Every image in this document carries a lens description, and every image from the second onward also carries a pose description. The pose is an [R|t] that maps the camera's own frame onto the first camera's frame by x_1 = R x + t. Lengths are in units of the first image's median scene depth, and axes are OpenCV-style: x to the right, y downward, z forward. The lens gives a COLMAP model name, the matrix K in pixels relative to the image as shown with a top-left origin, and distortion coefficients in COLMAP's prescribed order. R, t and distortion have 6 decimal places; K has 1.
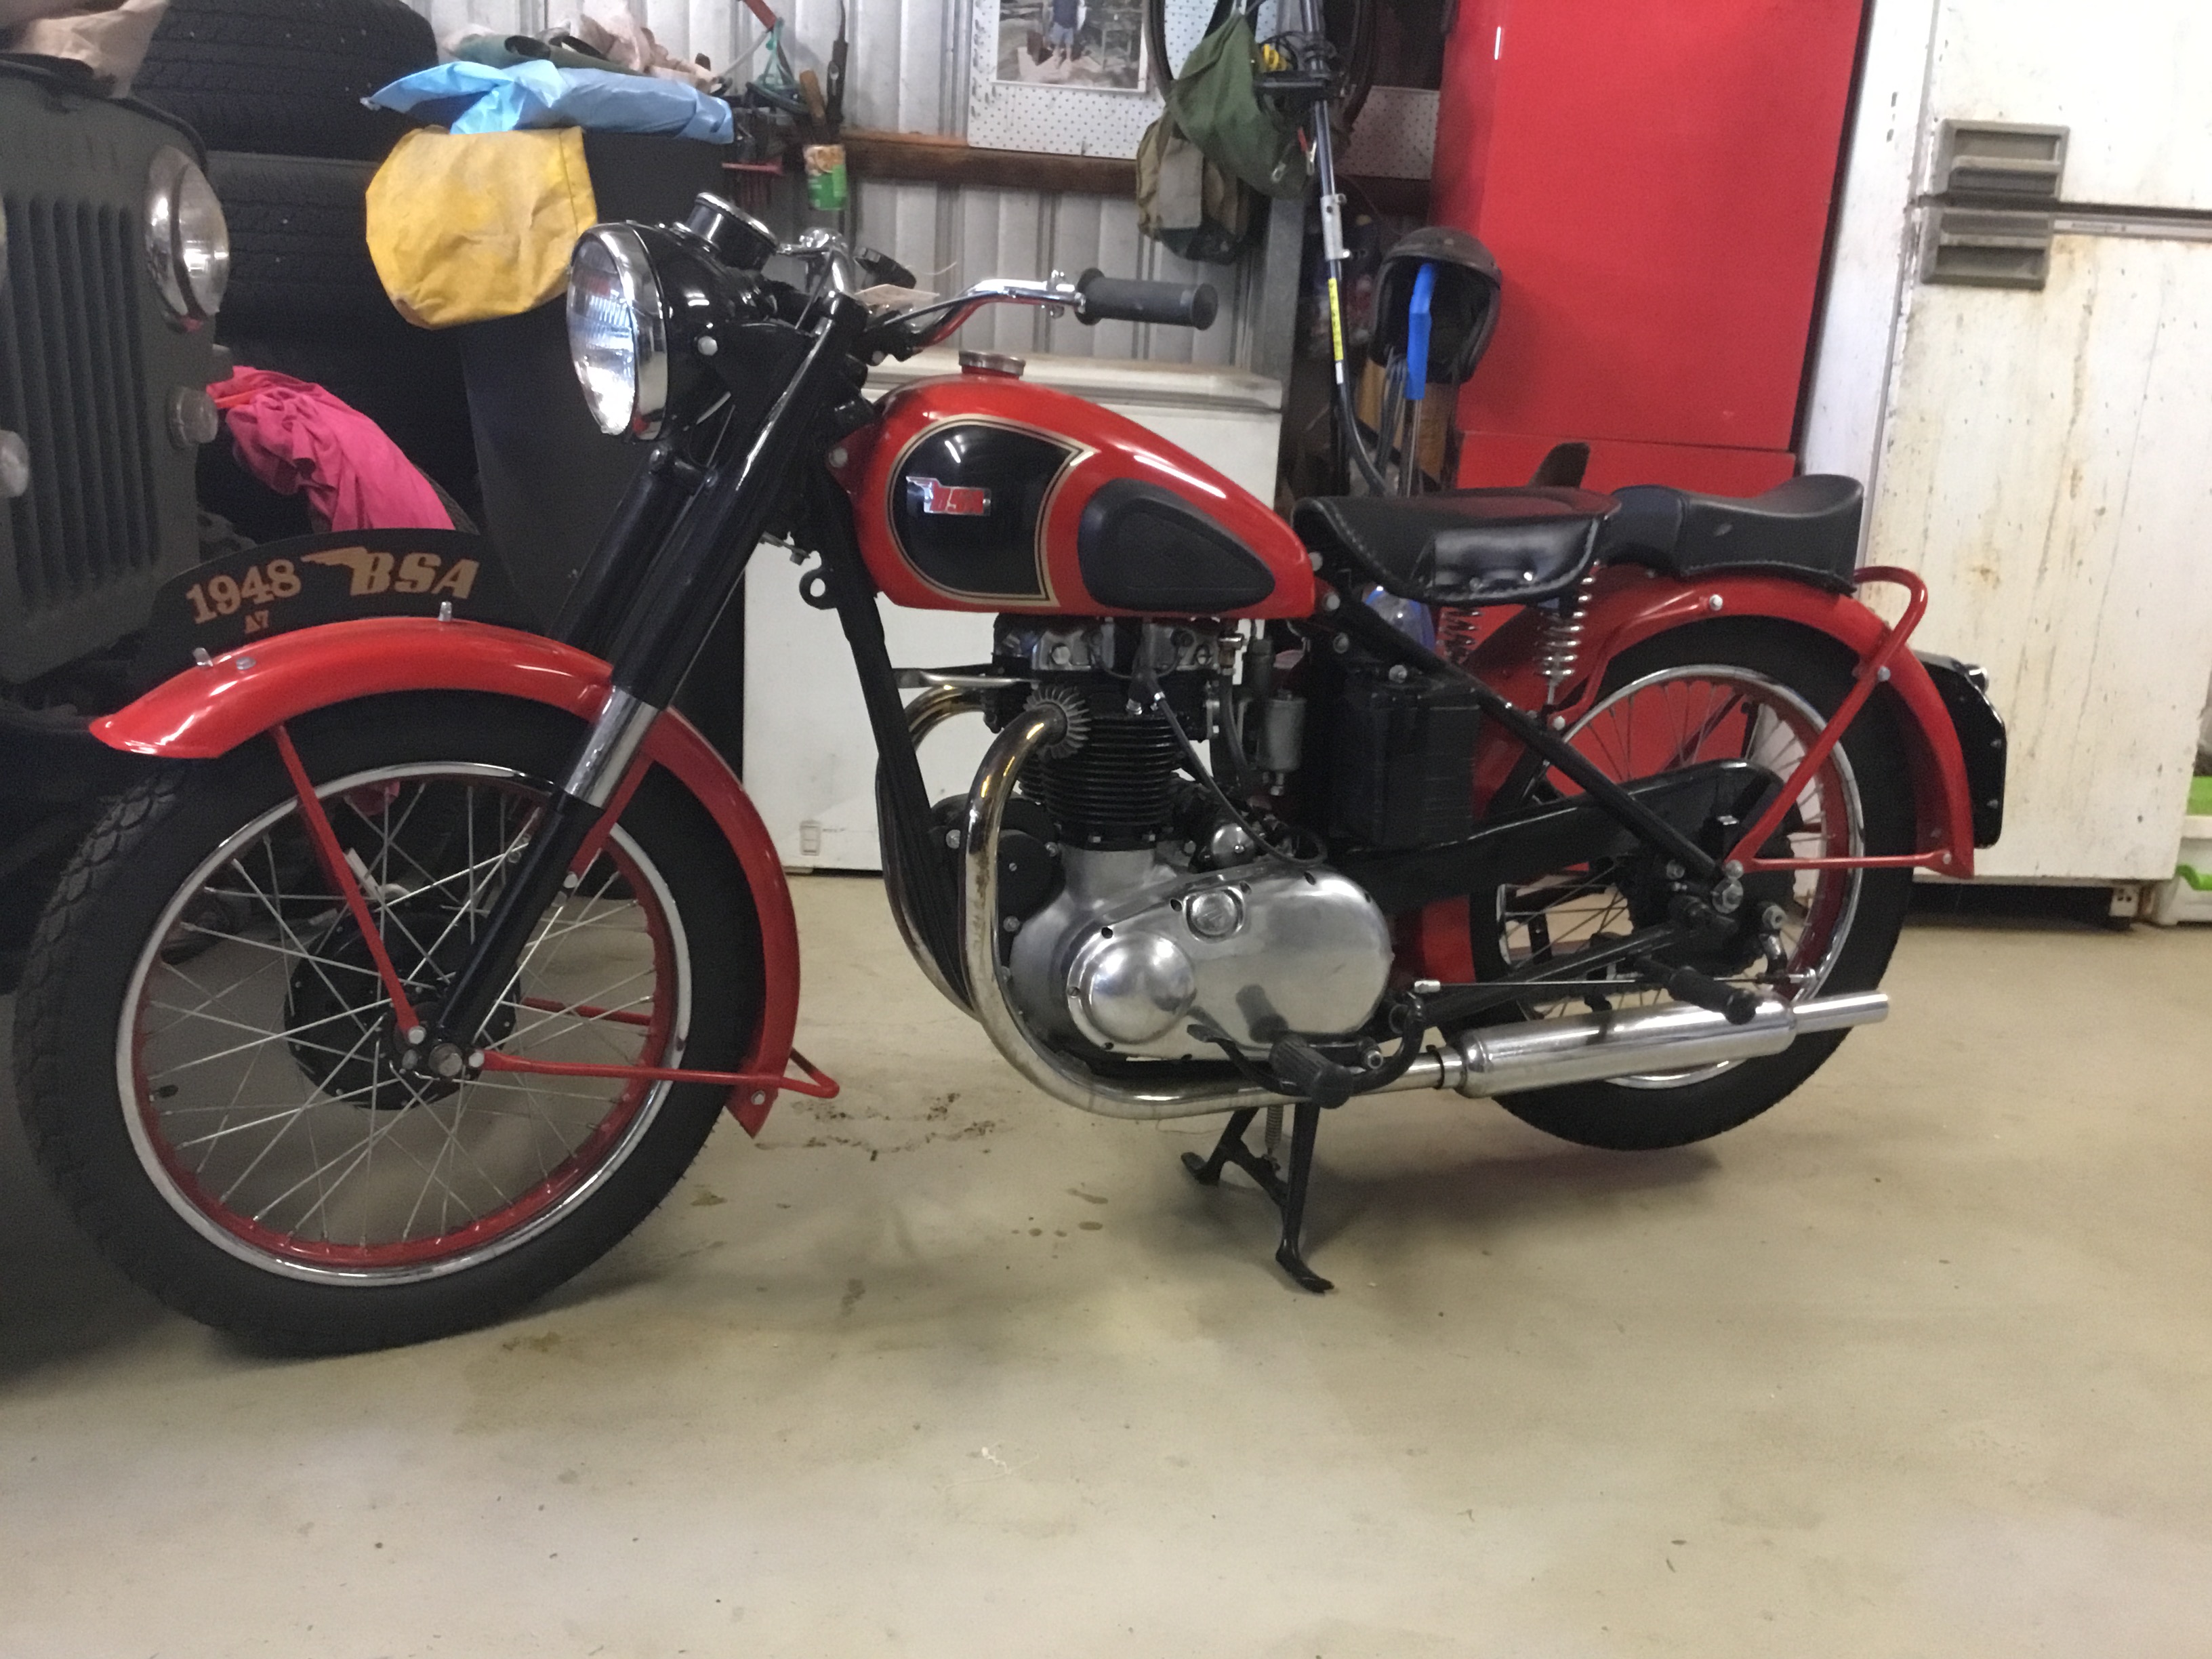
lens RADIAL K [[1983.5, 0, 1100.5], [0, 1983.5, 825.4], [0, 0, 1]] dist [0.041182, -0.058068]
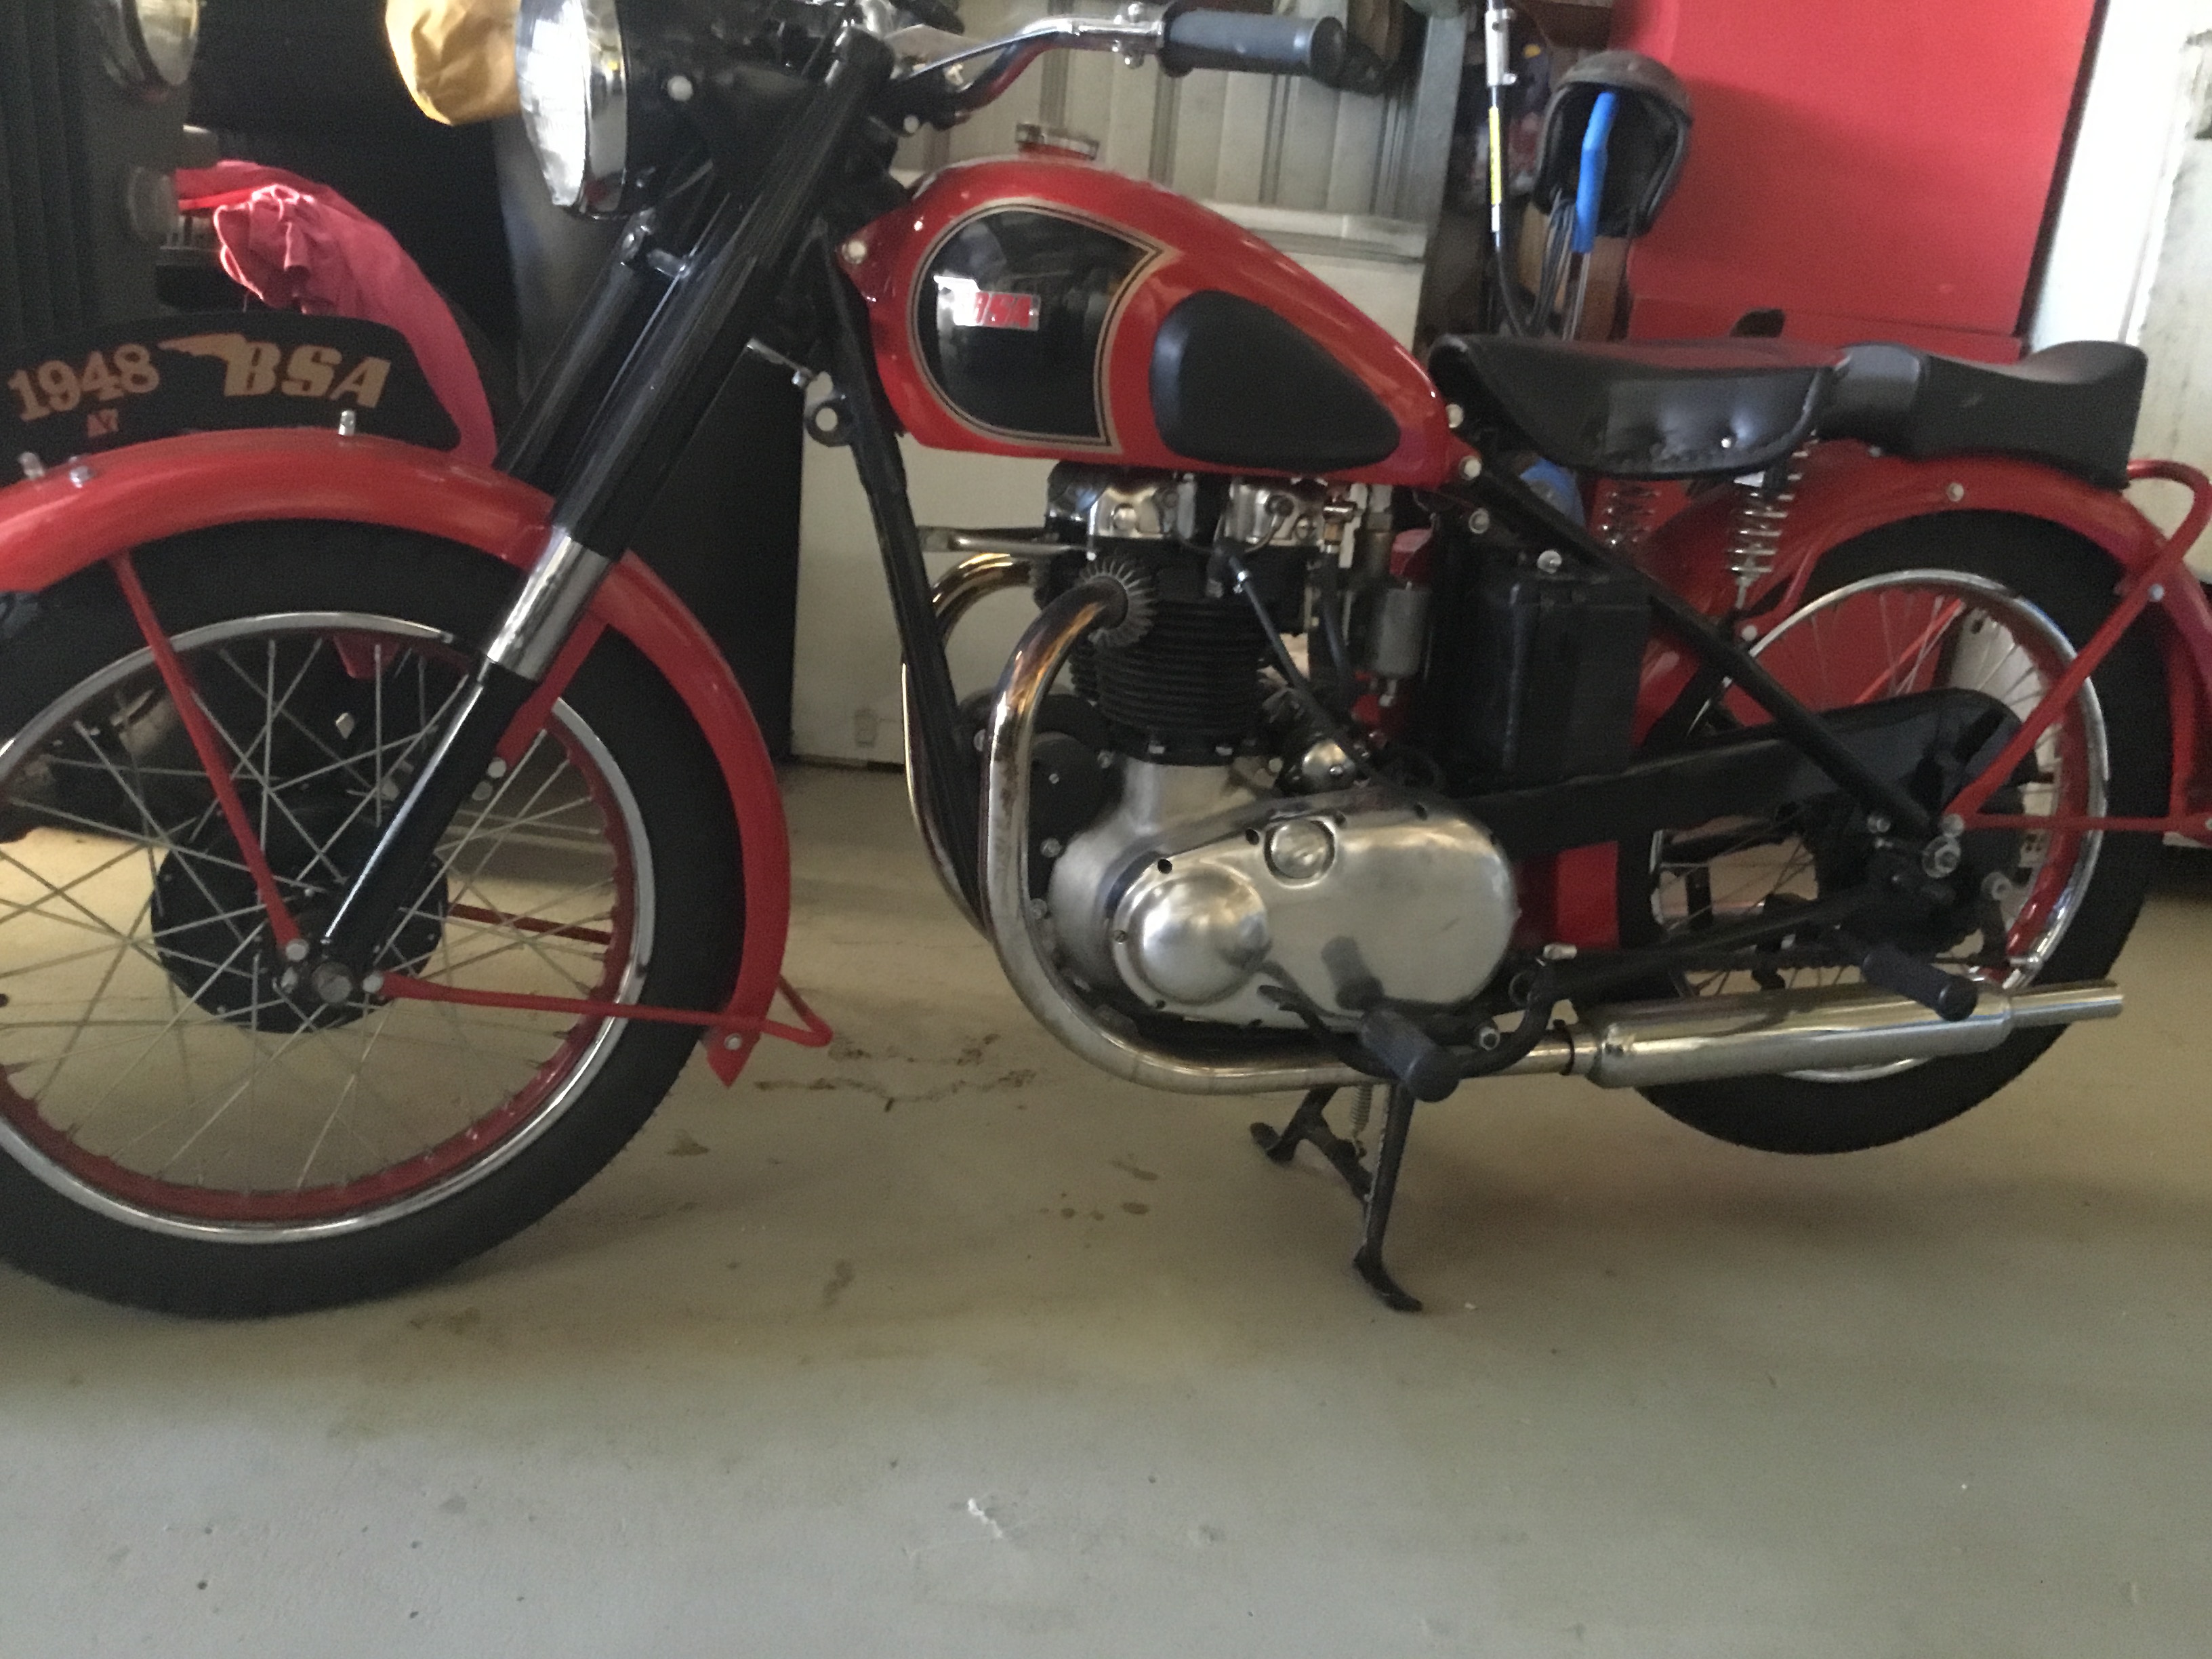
lens RADIAL K [[1983.5, 0, 1083.6], [0, 1983.5, 836.6], [0, 0, 1]] dist [0.041182, -0.058068]
pose [[0.996434, 0.053965, -0.064864, 0.021841], [-0.050193, 0.997028, 0.058445, -0.003547], [0.067826, -0.054981, 0.996181, 0.191367]]
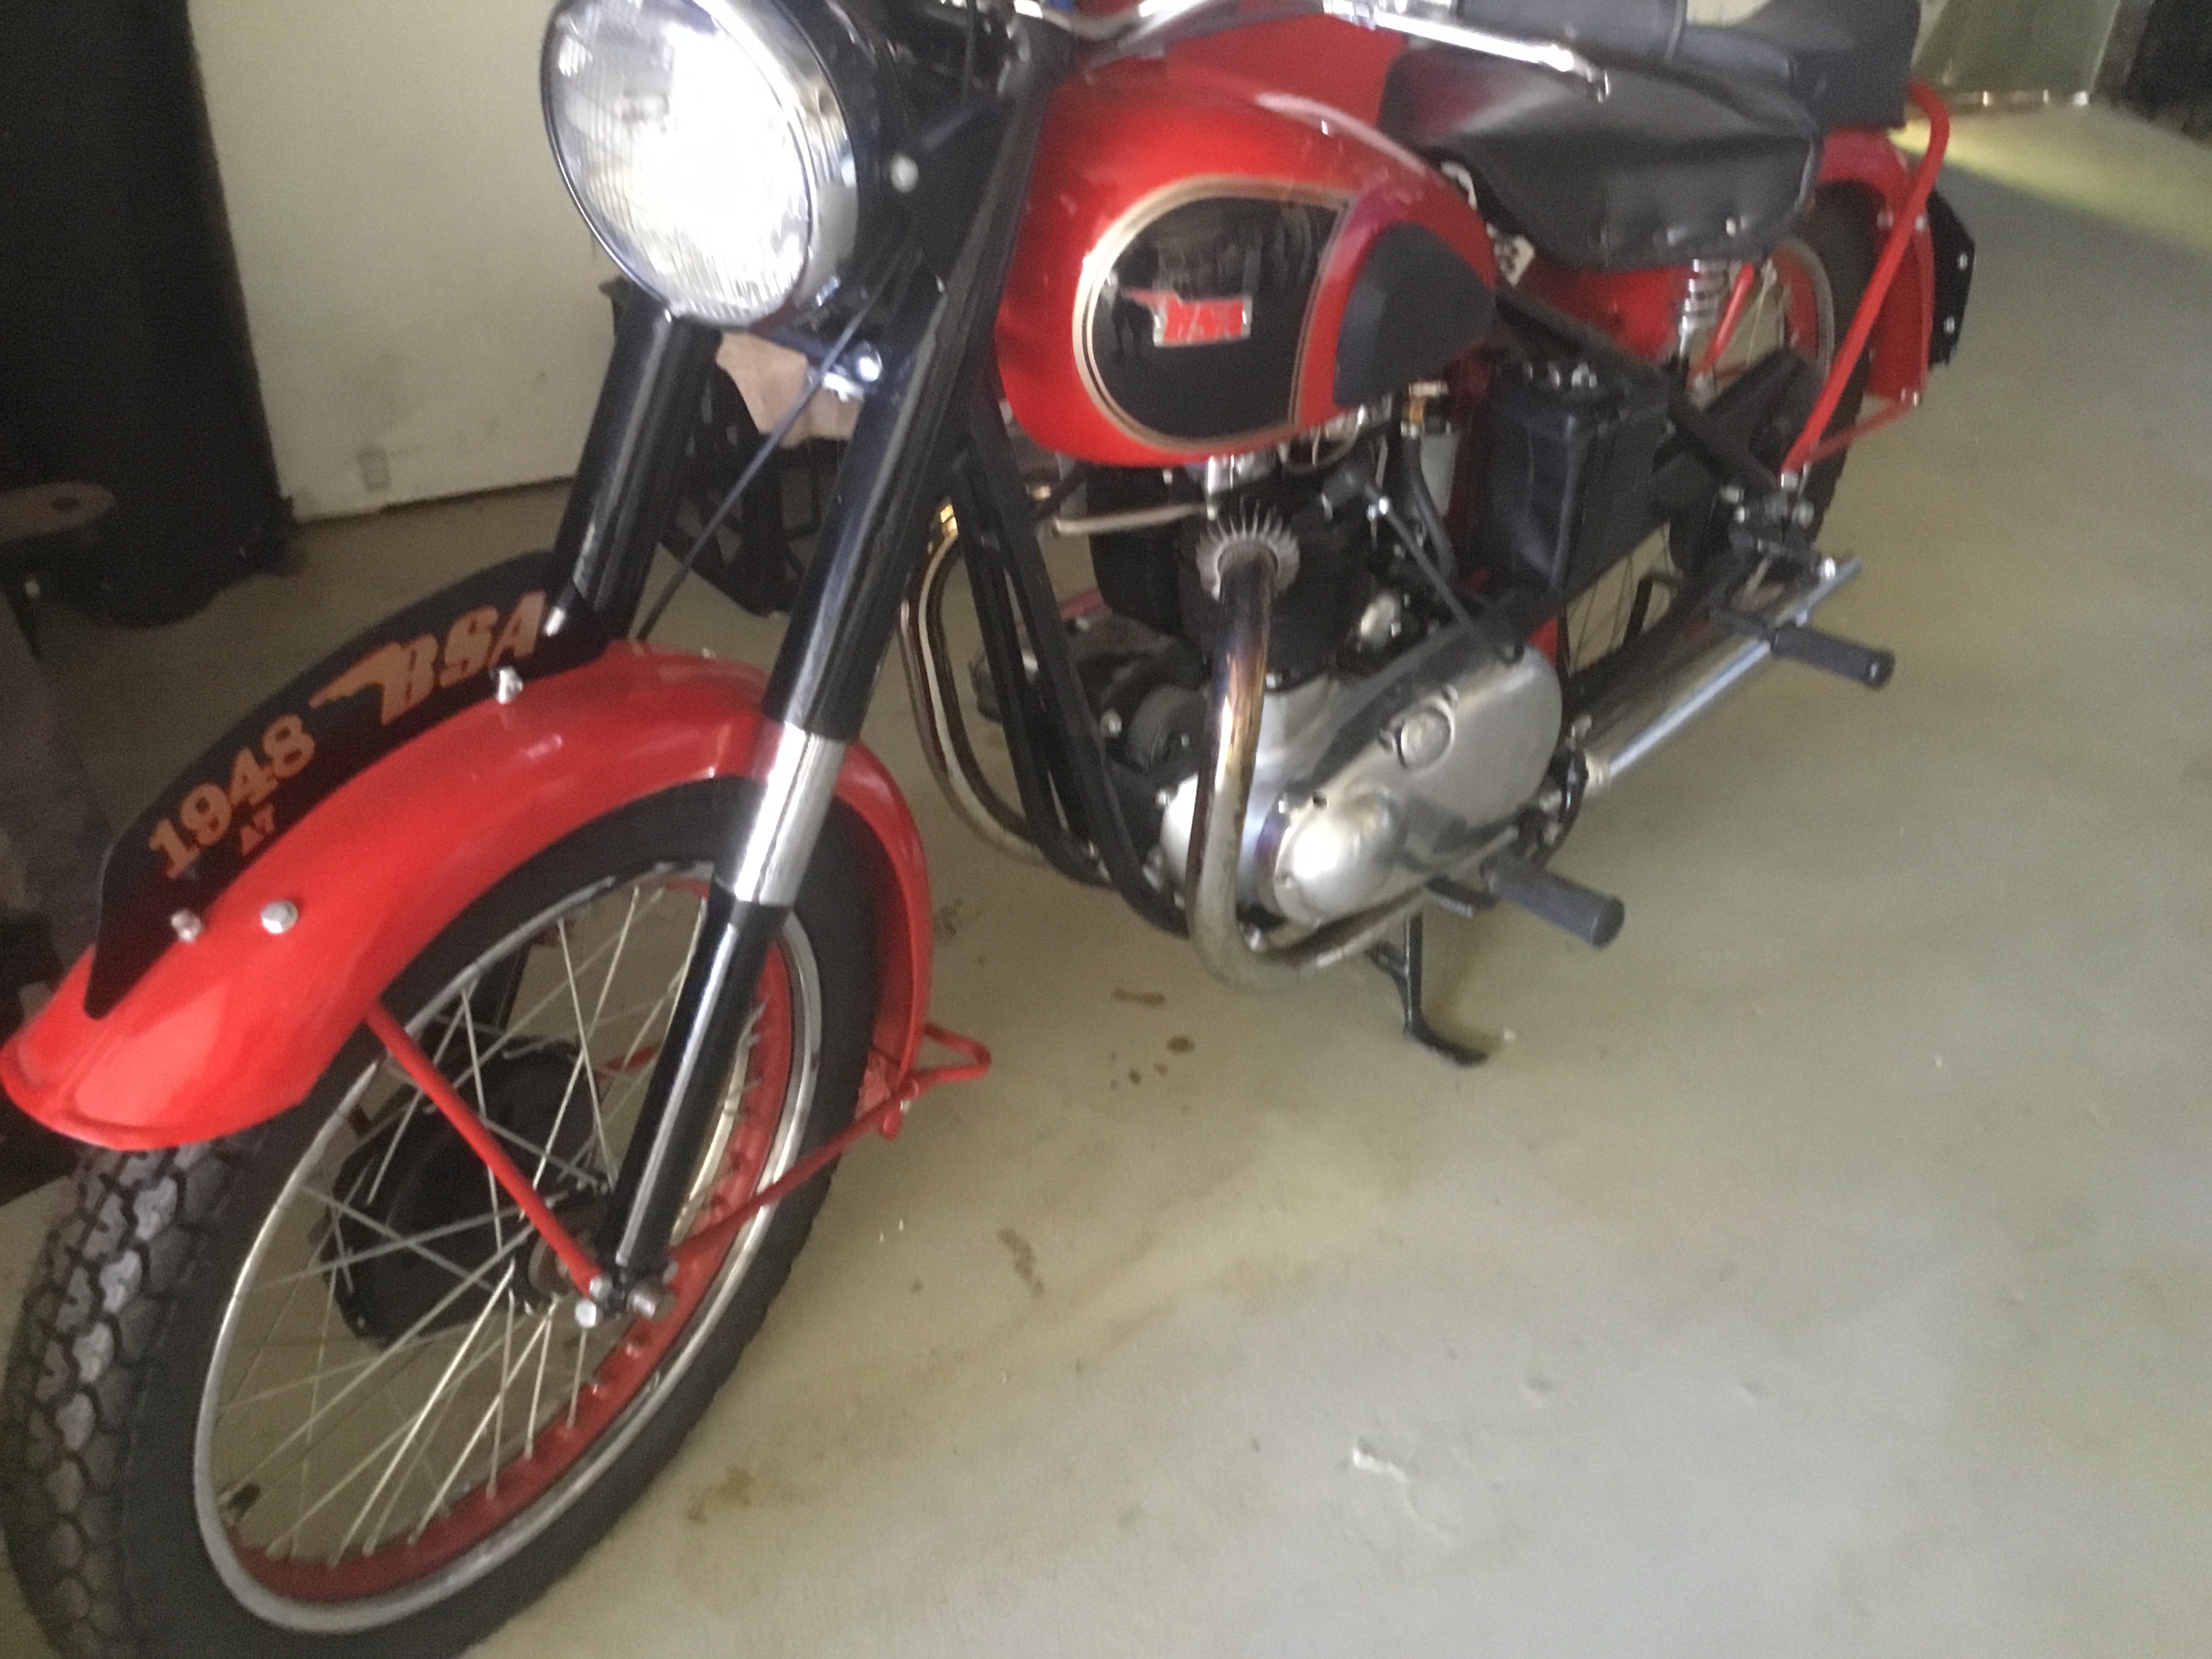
lens RADIAL K [[1983.5, 0, 1106.2], [0, 1983.5, 816.2], [0, 0, 1]] dist [0.041182, -0.058068]
pose [[0.898934, -0.254743, 0.356405, -0.343933], [0.097643, 0.909594, 0.403862, -0.258391], [-0.427065, -0.328245, 0.842538, 0.366403]]
